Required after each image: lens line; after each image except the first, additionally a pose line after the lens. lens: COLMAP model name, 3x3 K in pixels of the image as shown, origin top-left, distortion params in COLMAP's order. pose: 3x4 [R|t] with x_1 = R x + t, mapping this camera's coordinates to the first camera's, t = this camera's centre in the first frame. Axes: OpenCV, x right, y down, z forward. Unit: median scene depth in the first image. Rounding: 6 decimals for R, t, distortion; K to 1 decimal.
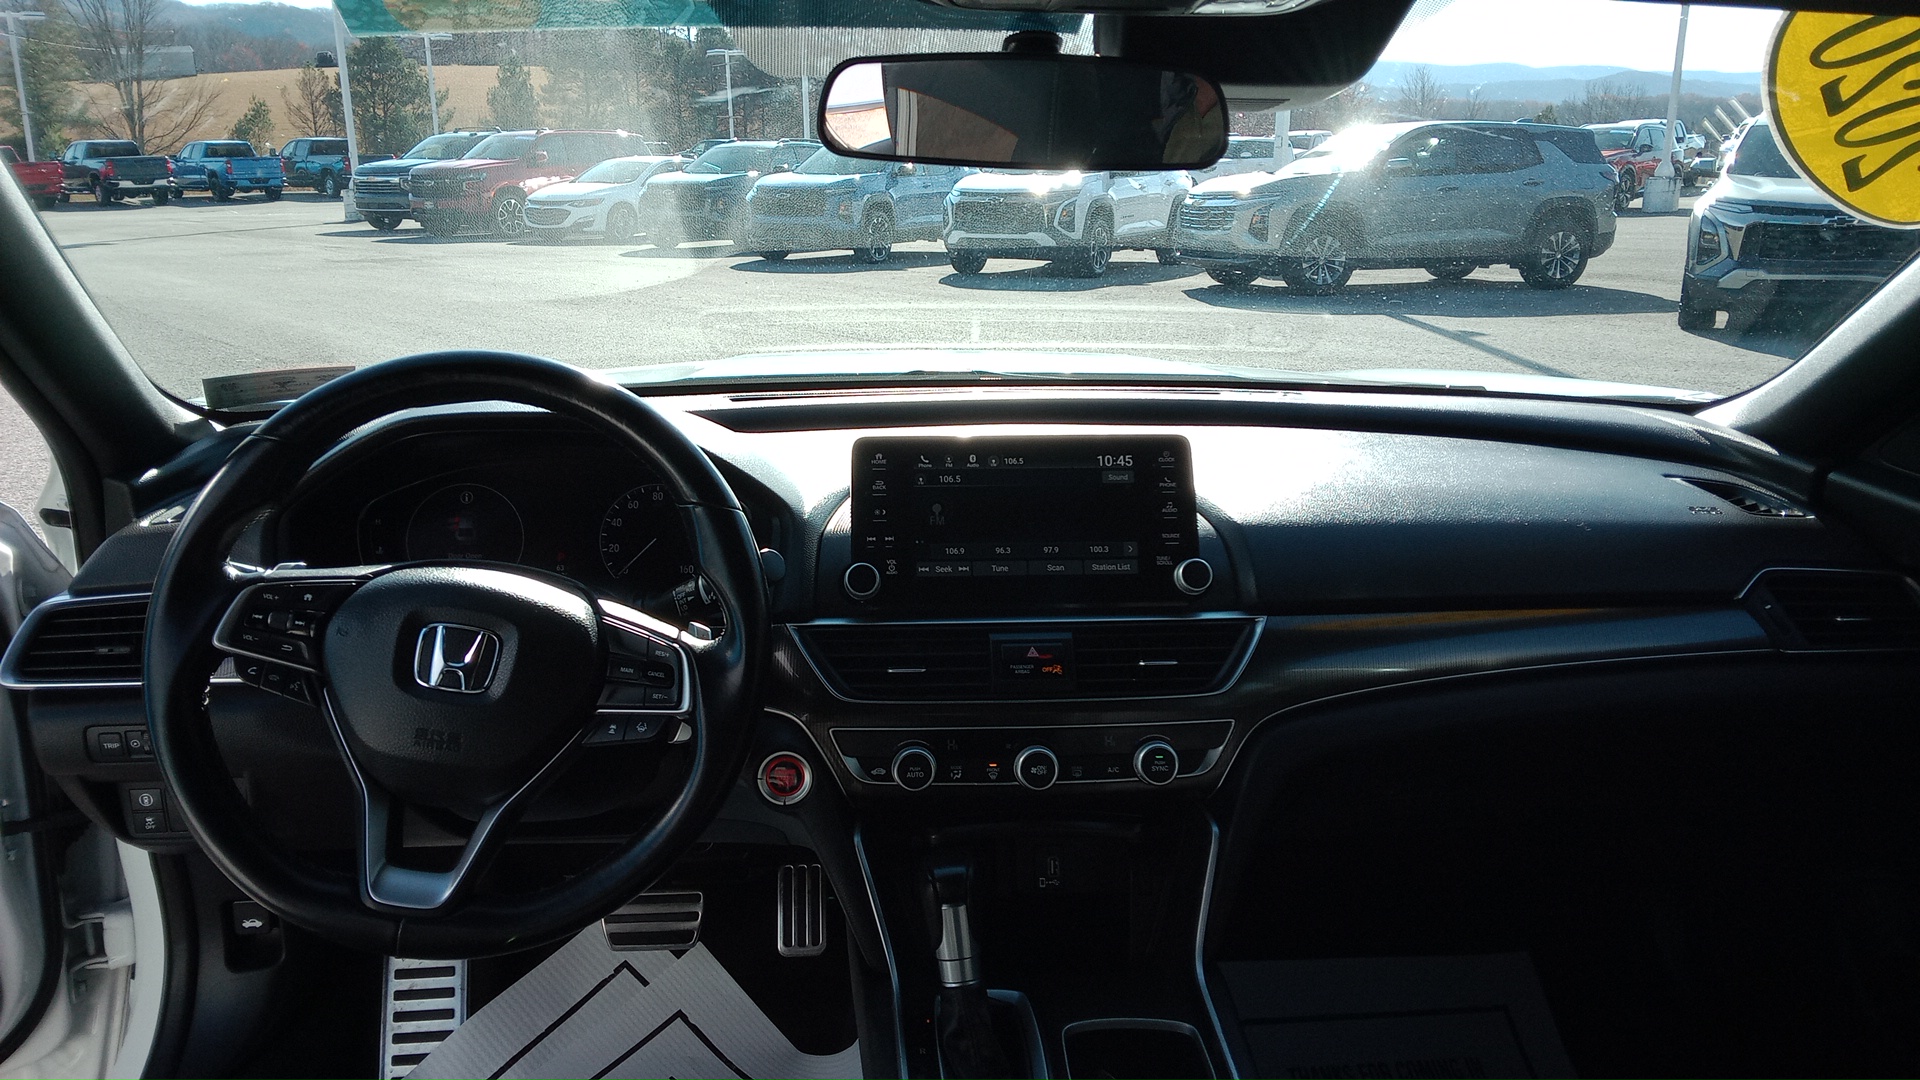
lens RADIAL K [[1385.2, 0, 962.6], [0, 1385.2, 538.7], [0, 0, 1]] dist [0.033764, -0.061737]
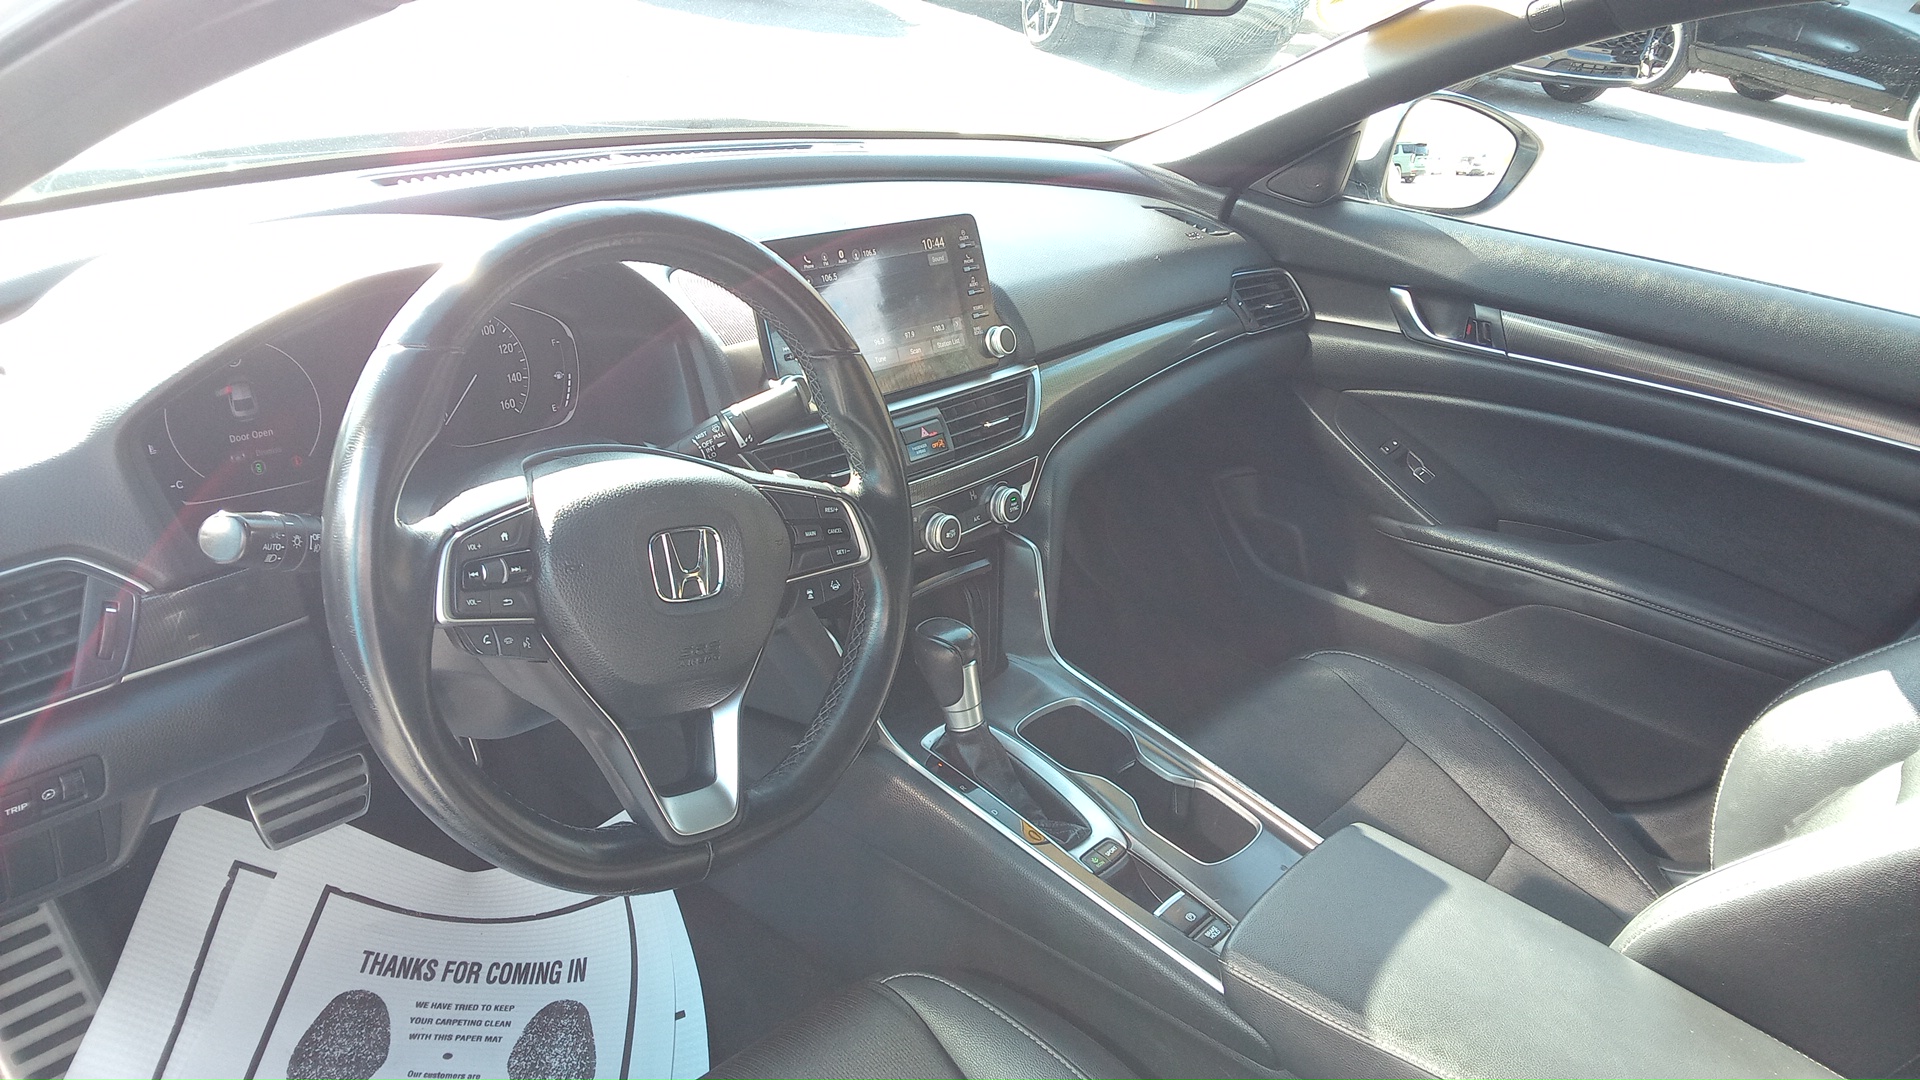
lens RADIAL K [[1385.2, 0, 947.8], [0, 1385.2, 536.8], [0, 0, 1]] dist [0.033764, -0.061737]
pose [[0.705492, -0.229781, 0.670433, -0.690773], [0.055160, 0.960914, 0.271295, -0.135322], [-0.706568, -0.154416, 0.690593, 0.216481]]
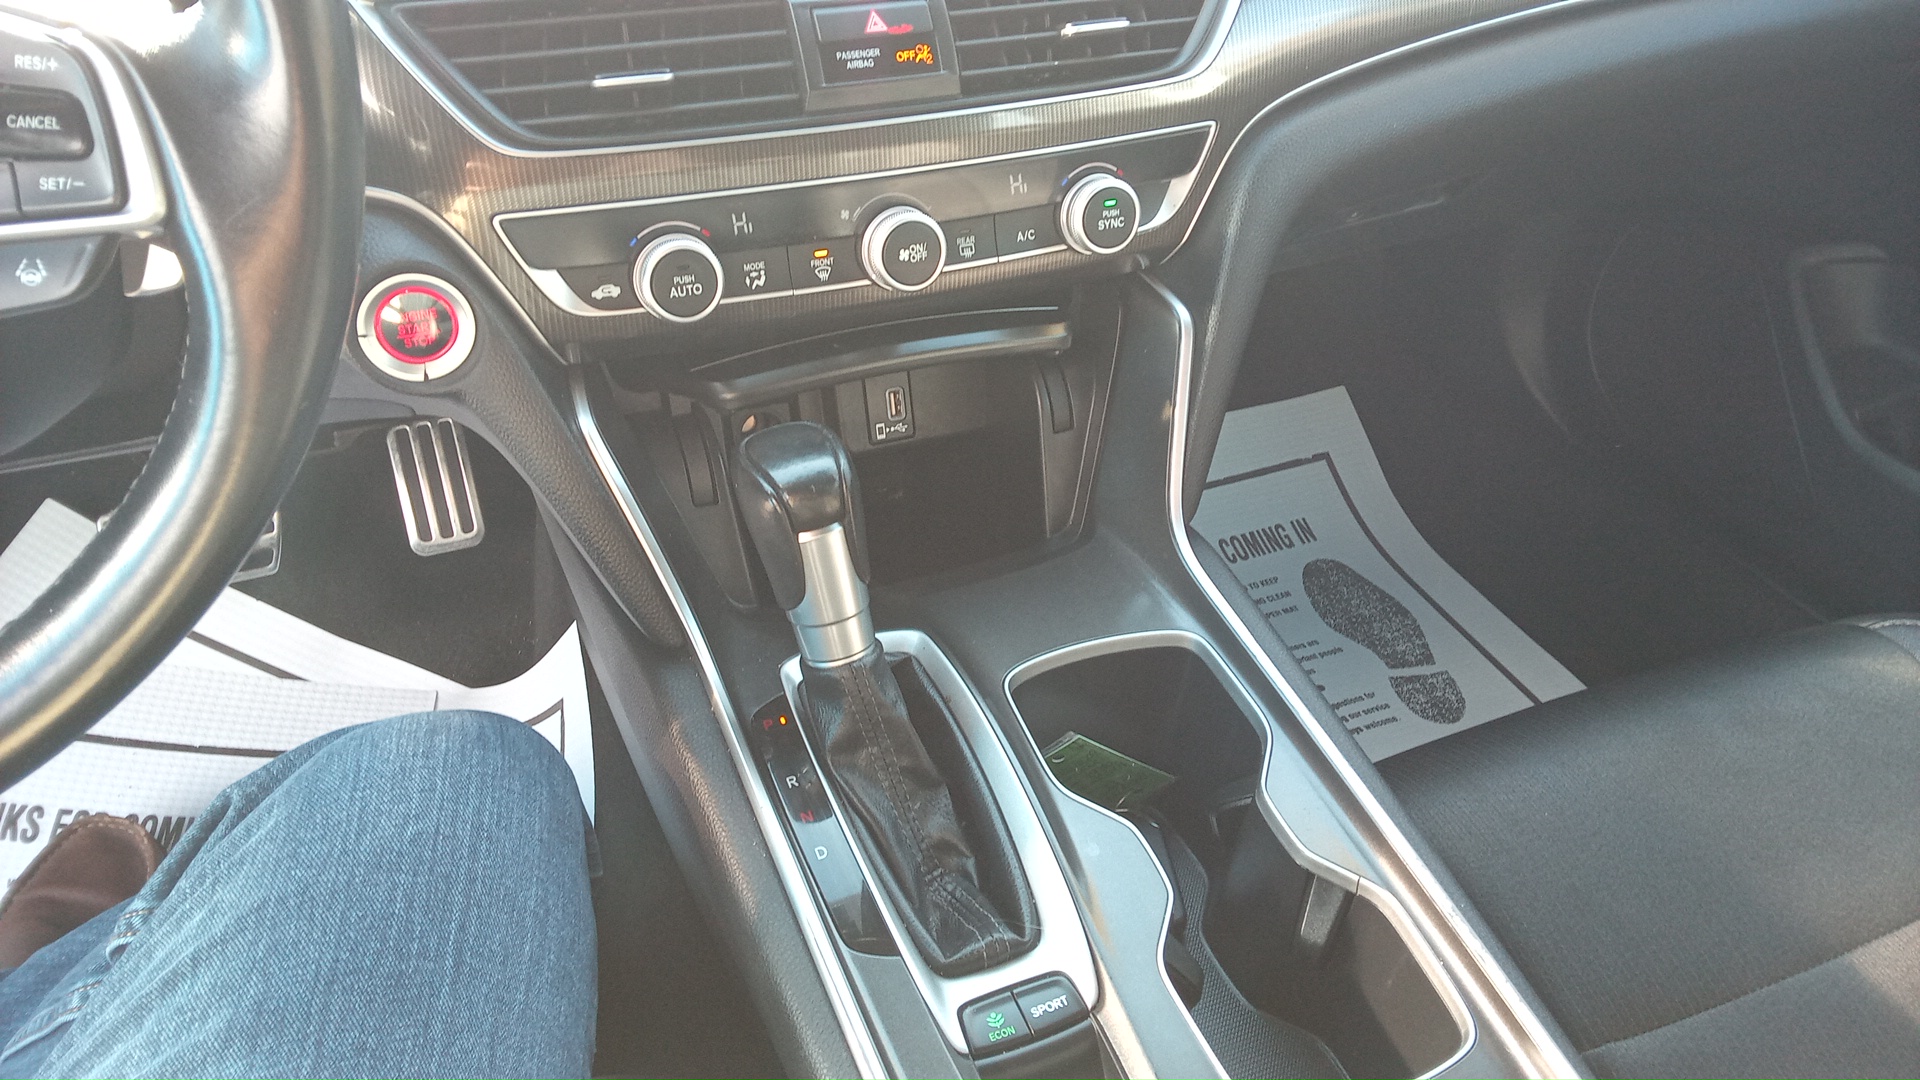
lens RADIAL K [[1385.2, 0, 955.0], [0, 1385.2, 521.8], [0, 0, 1]] dist [0.033764, -0.061737]
pose [[0.949081, -0.167364, 0.266899, -0.088740], [0.054412, 0.921563, 0.384397, 0.055999], [-0.310298, -0.350301, 0.883744, 0.473489]]
